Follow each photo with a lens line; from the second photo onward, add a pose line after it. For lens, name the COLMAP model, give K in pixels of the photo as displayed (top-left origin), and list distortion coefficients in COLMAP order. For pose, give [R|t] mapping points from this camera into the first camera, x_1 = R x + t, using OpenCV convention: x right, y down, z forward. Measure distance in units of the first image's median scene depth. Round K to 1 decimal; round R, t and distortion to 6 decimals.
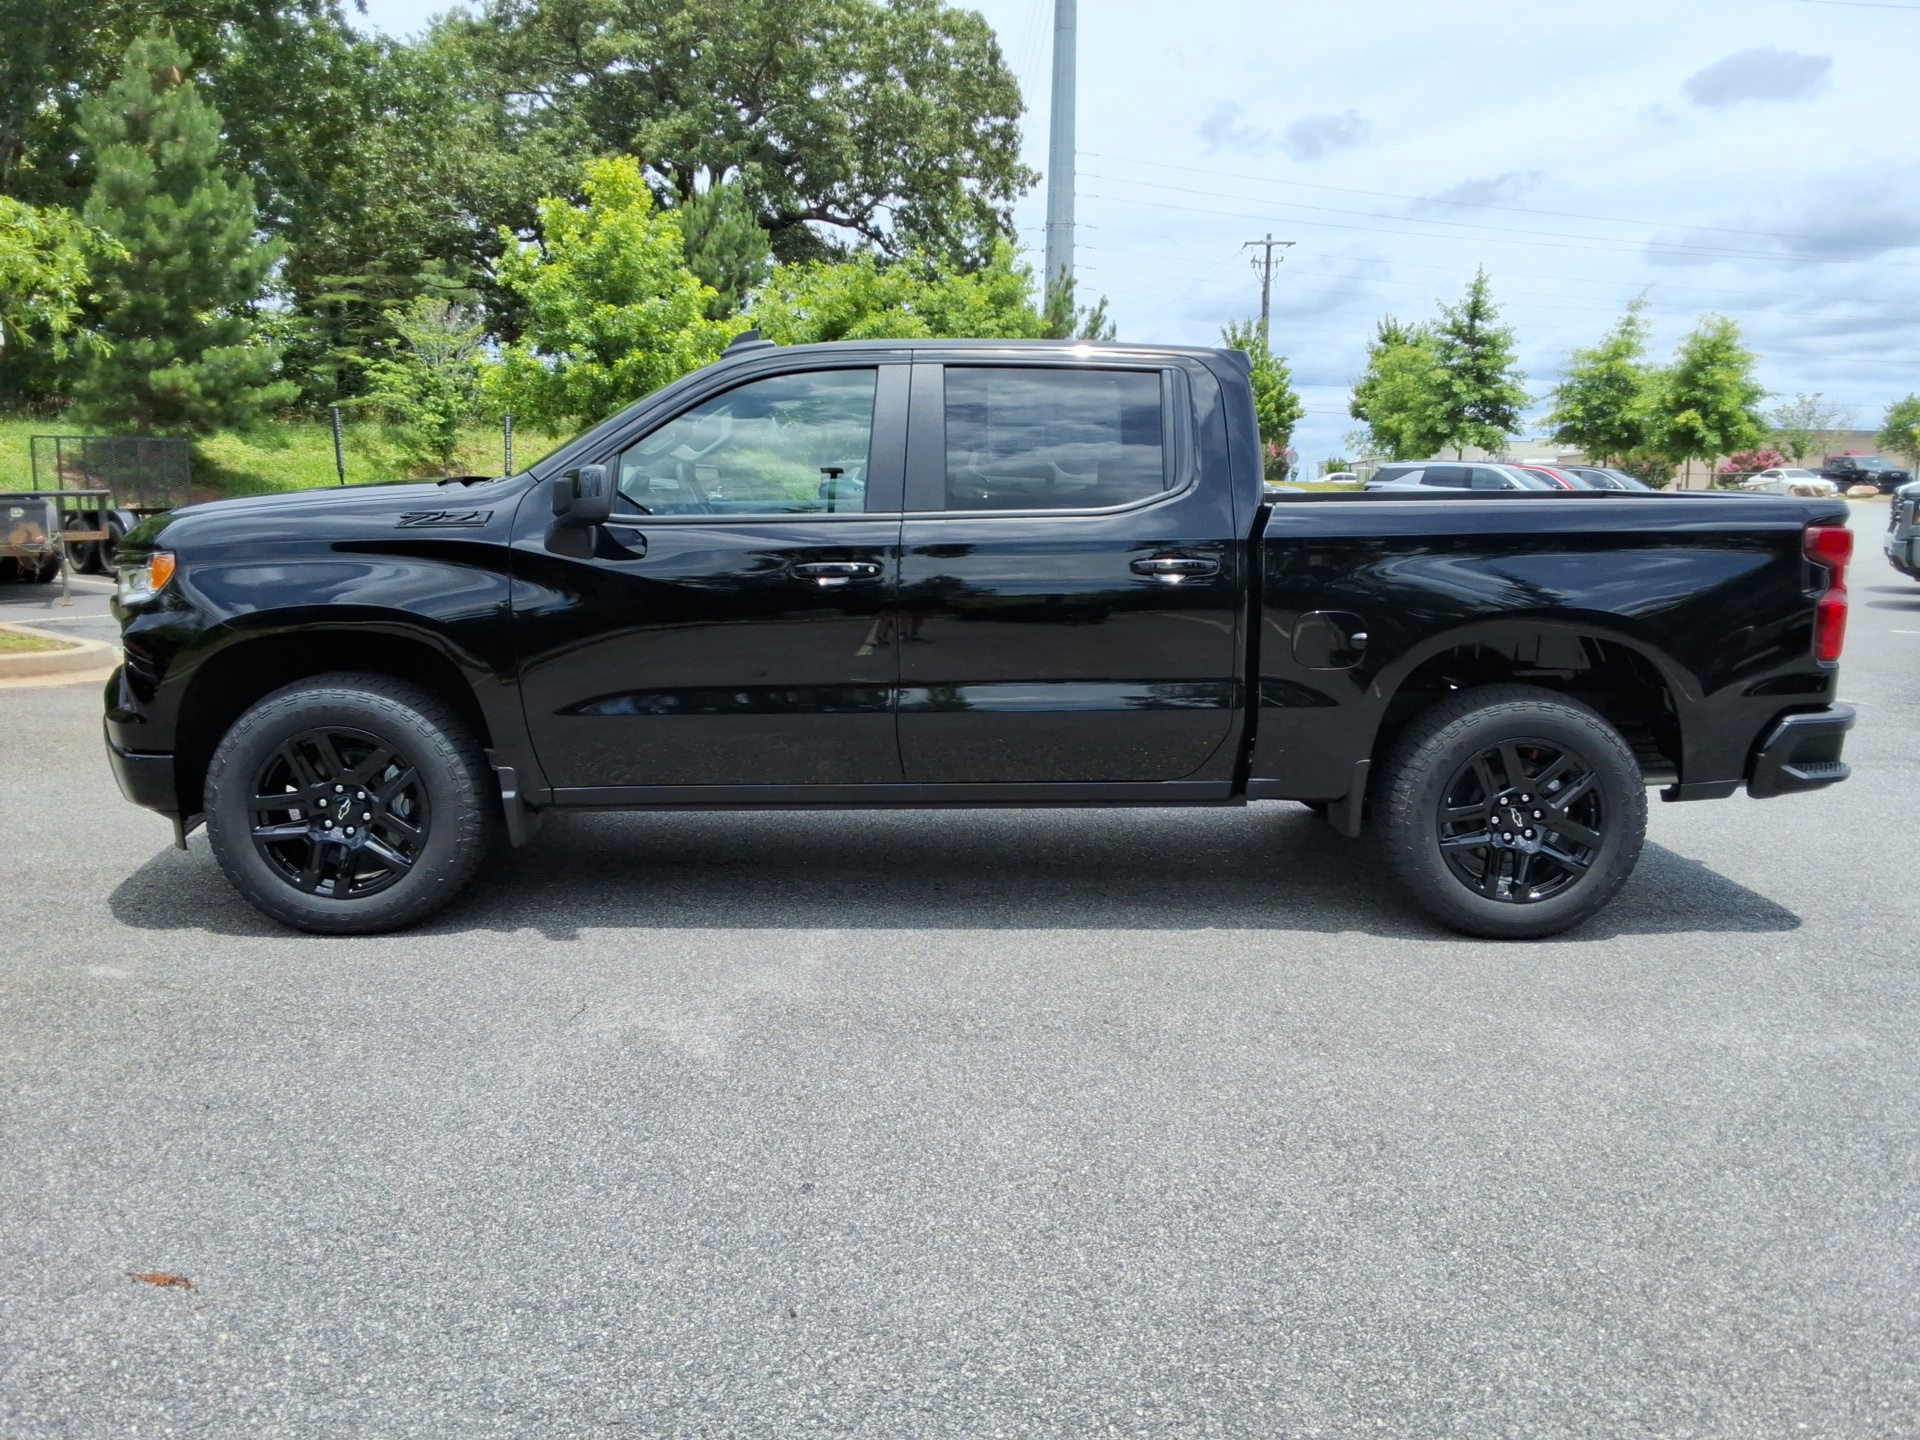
lens RADIAL K [[1550.1, 0, 979.3], [0, 1550.1, 695.7], [0, 0, 1]] dist [0.125194, -0.216643]
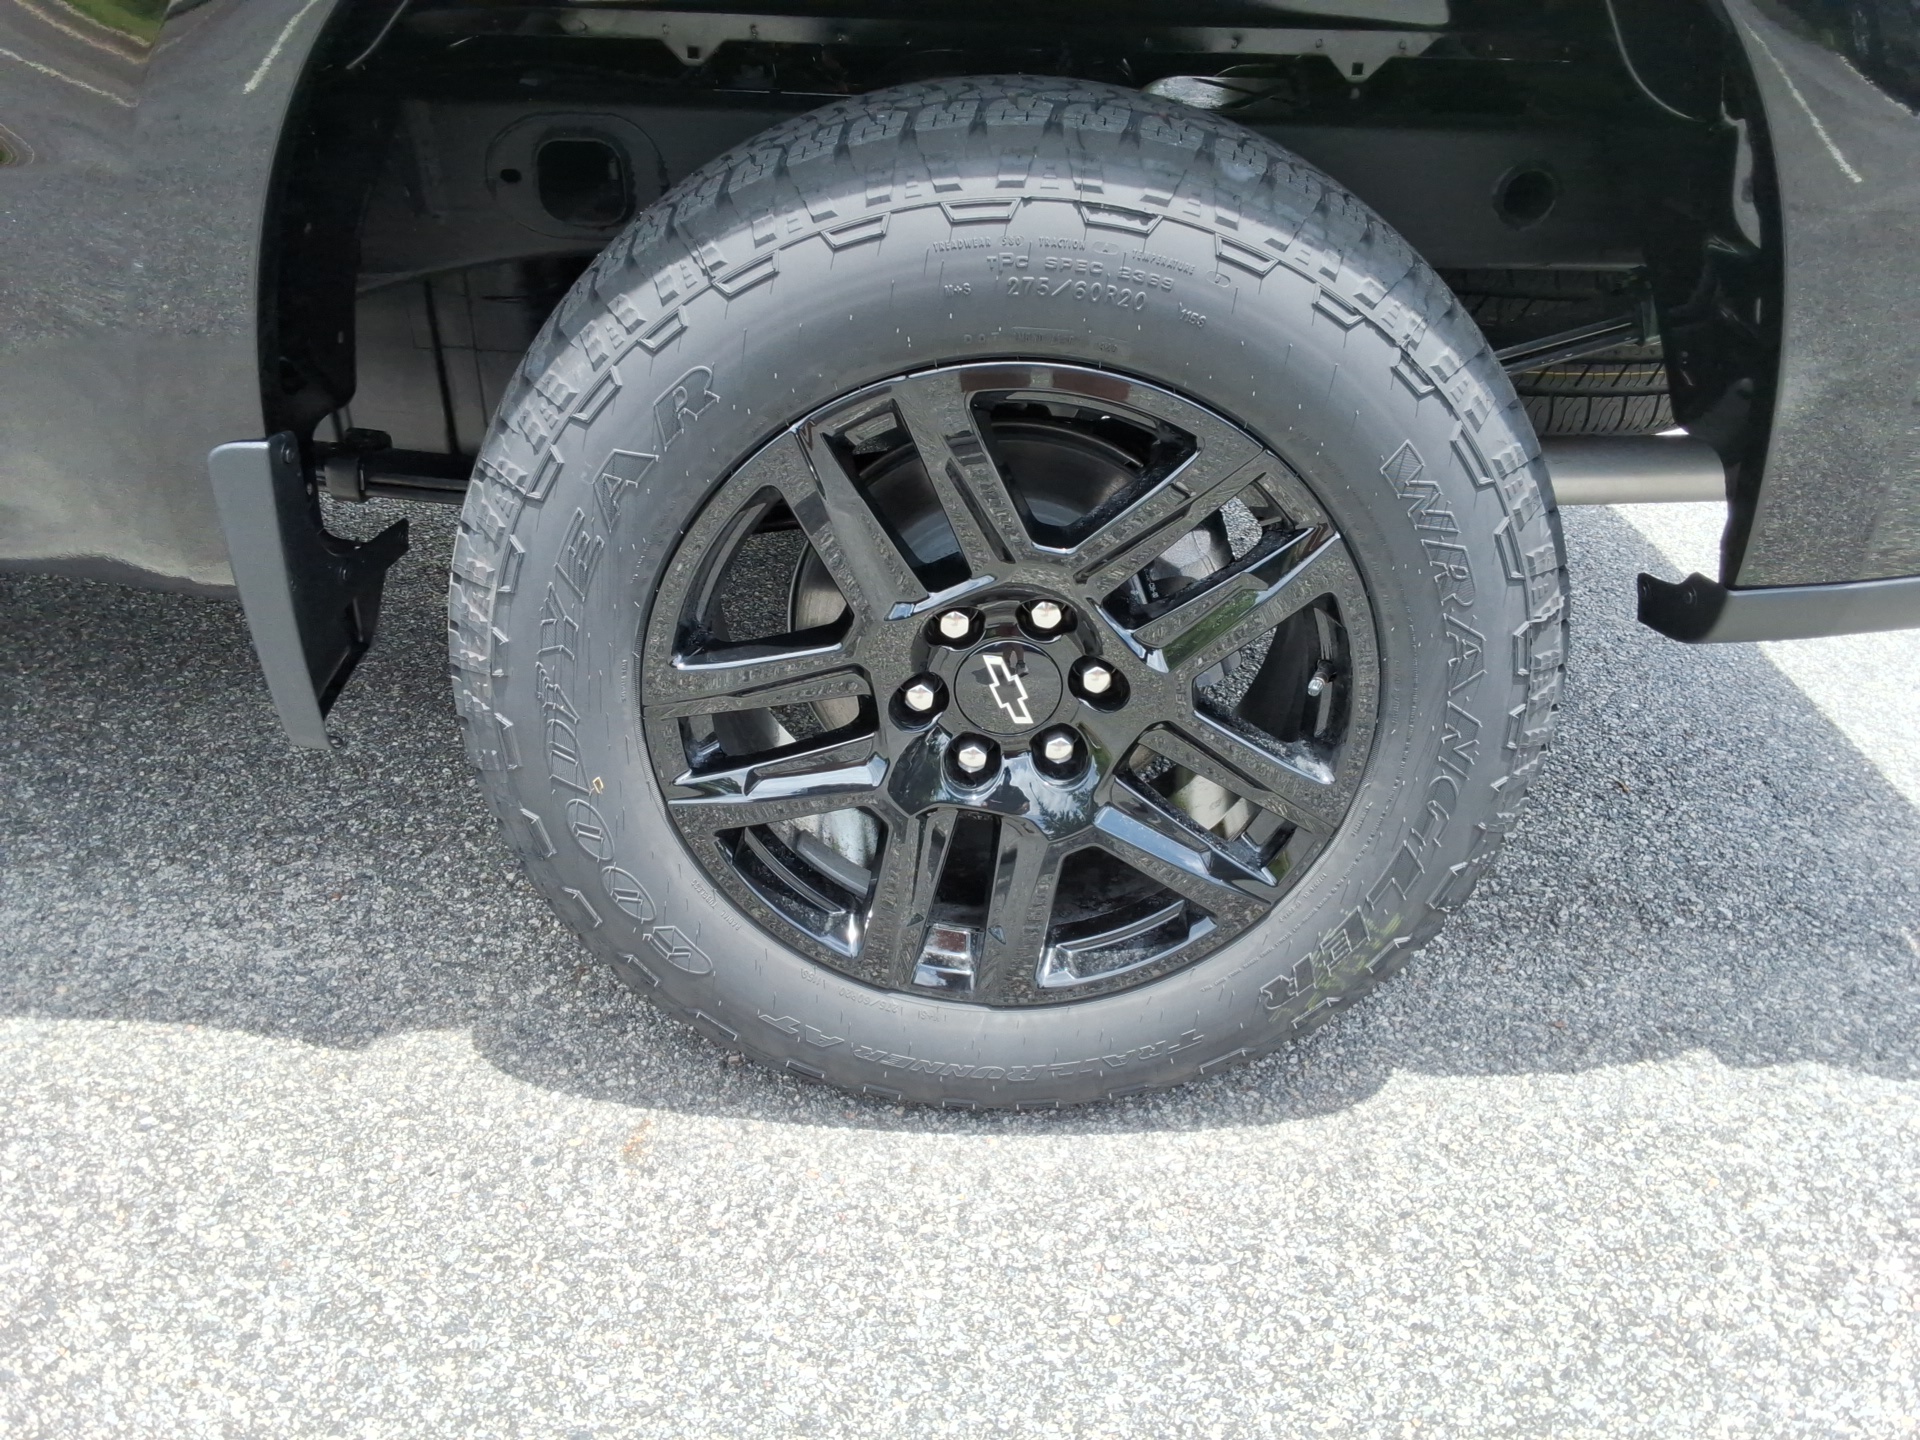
lens RADIAL K [[1550.1, 0, 979.3], [0, 1550.1, 695.7], [0, 0, 1]] dist [0.125194, -0.216643]
pose [[0.998560, 0.045598, -0.028260, 0.347116], [-0.033765, 0.943583, 0.329409, 0.000810], [0.041686, -0.327981, 0.943764, 0.782363]]
